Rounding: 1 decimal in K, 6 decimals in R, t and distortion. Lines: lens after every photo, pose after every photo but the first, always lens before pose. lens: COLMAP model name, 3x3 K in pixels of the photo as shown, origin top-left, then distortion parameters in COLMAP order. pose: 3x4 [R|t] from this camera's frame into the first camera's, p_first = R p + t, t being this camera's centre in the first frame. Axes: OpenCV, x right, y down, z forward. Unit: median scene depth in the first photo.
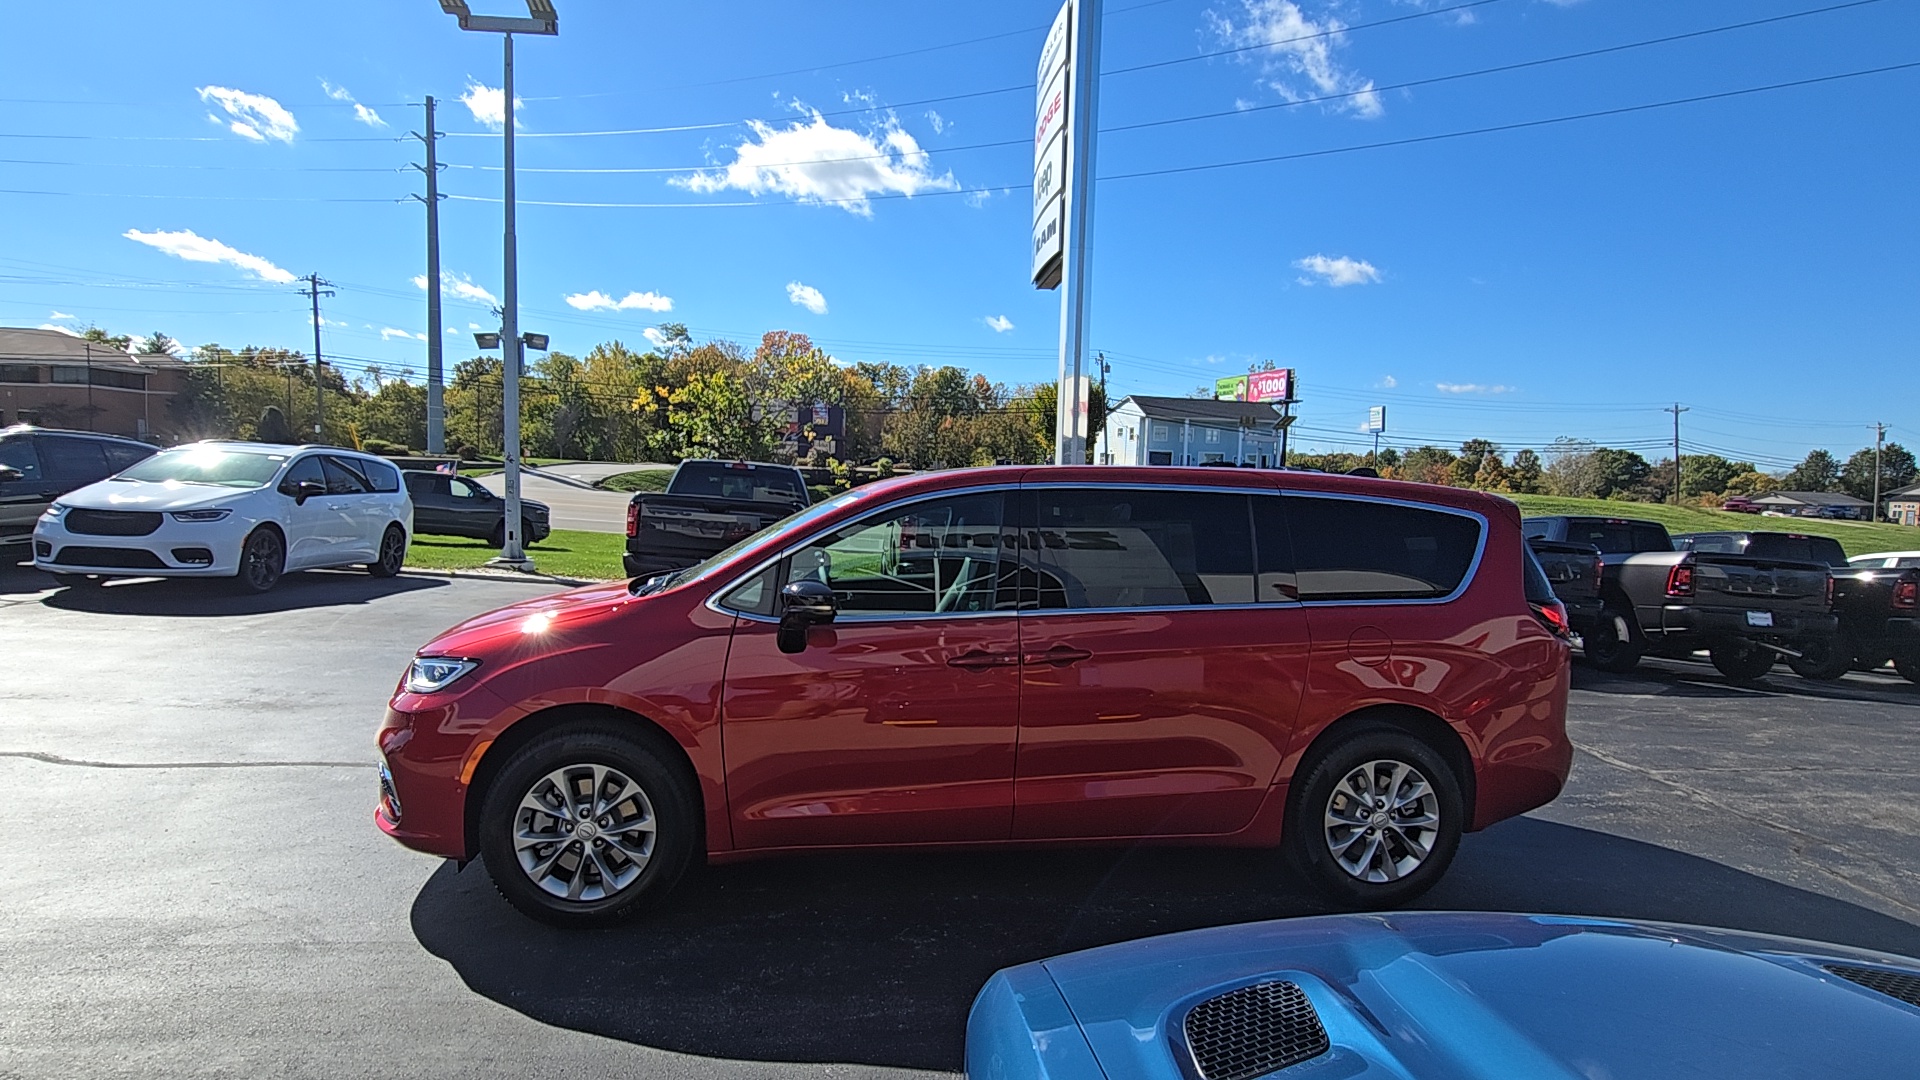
lens RADIAL K [[967.8, 0, 954.2], [0, 967.8, 541.5], [0, 0, 1]] dist [0.000078, -0.000863]
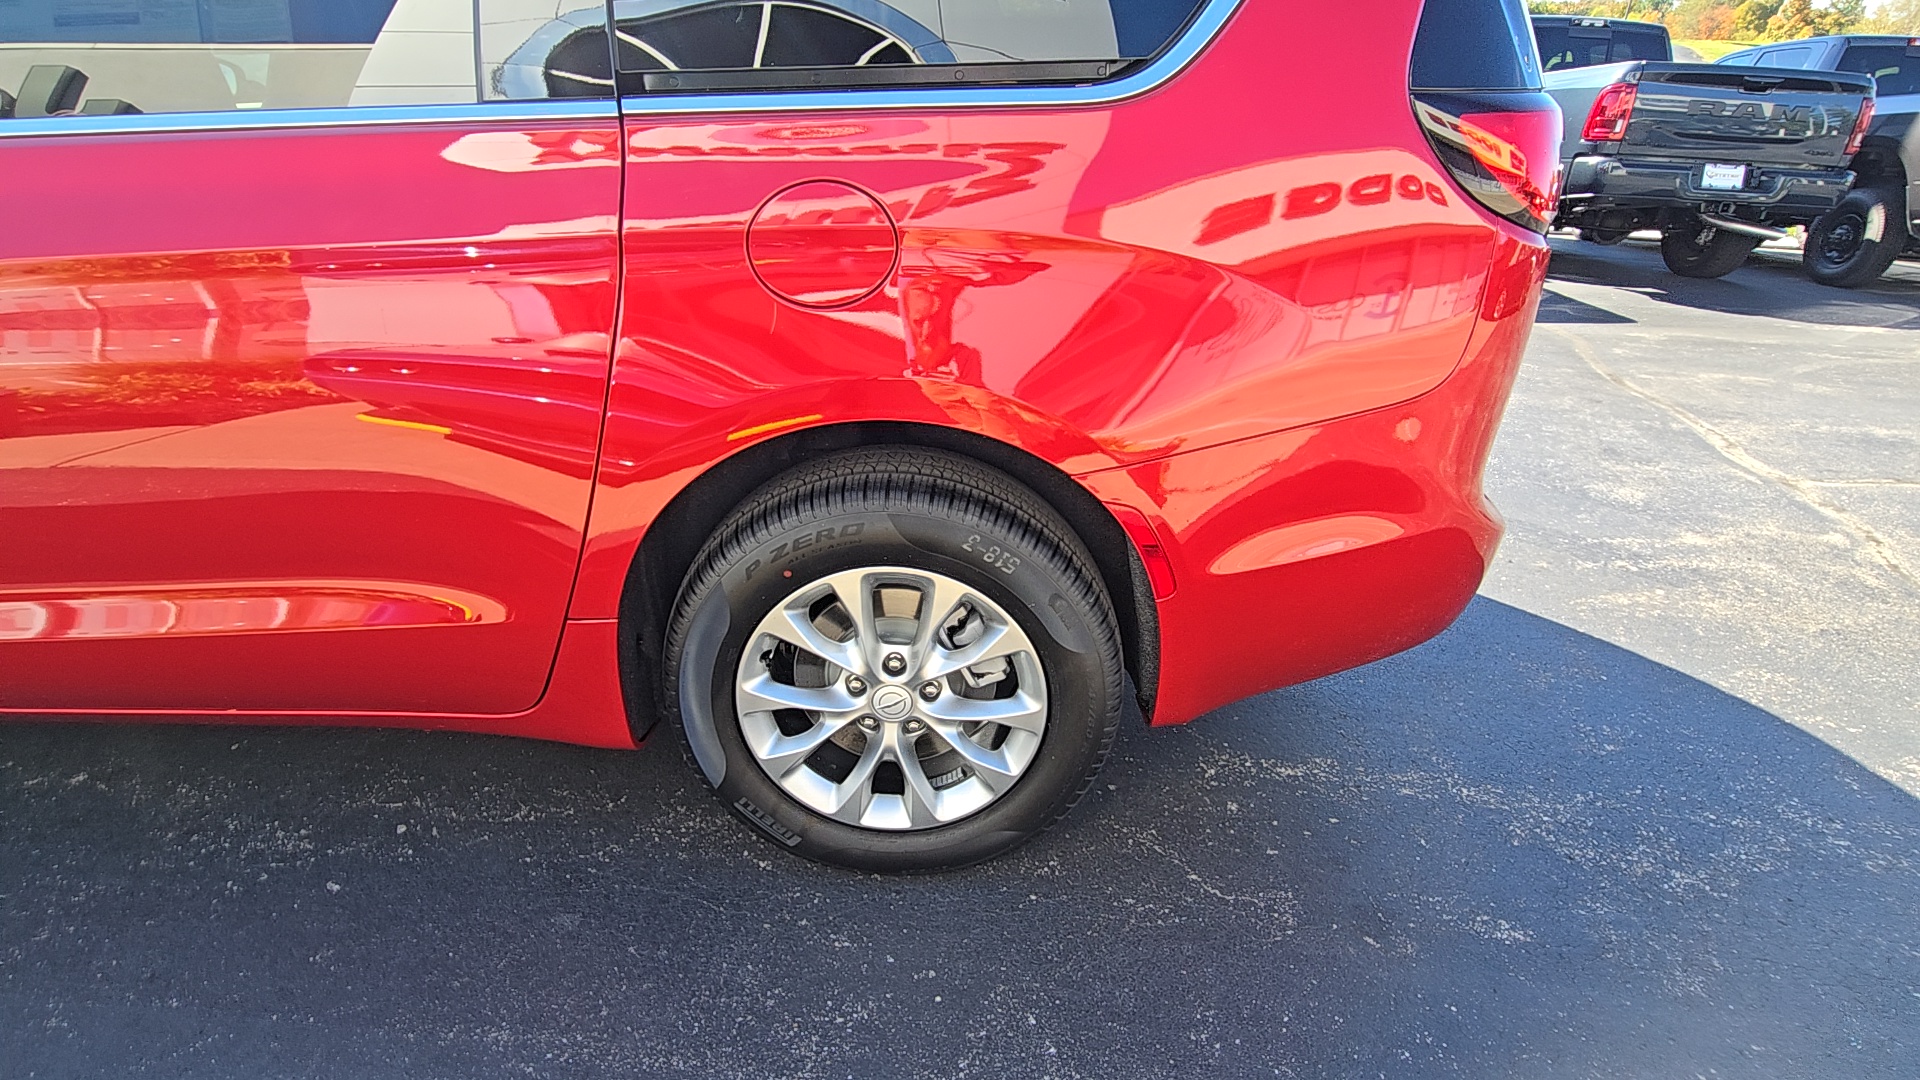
lens RADIAL K [[967.8, 0, 951.0], [0, 967.8, 541.5], [0, 0, 1]] dist [0.000078, -0.000863]
pose [[0.988671, 0.051904, -0.140838, 0.330933], [0.008581, 0.917230, 0.398266, 0.044528], [0.149852, -0.394962, 0.906393, 0.428698]]
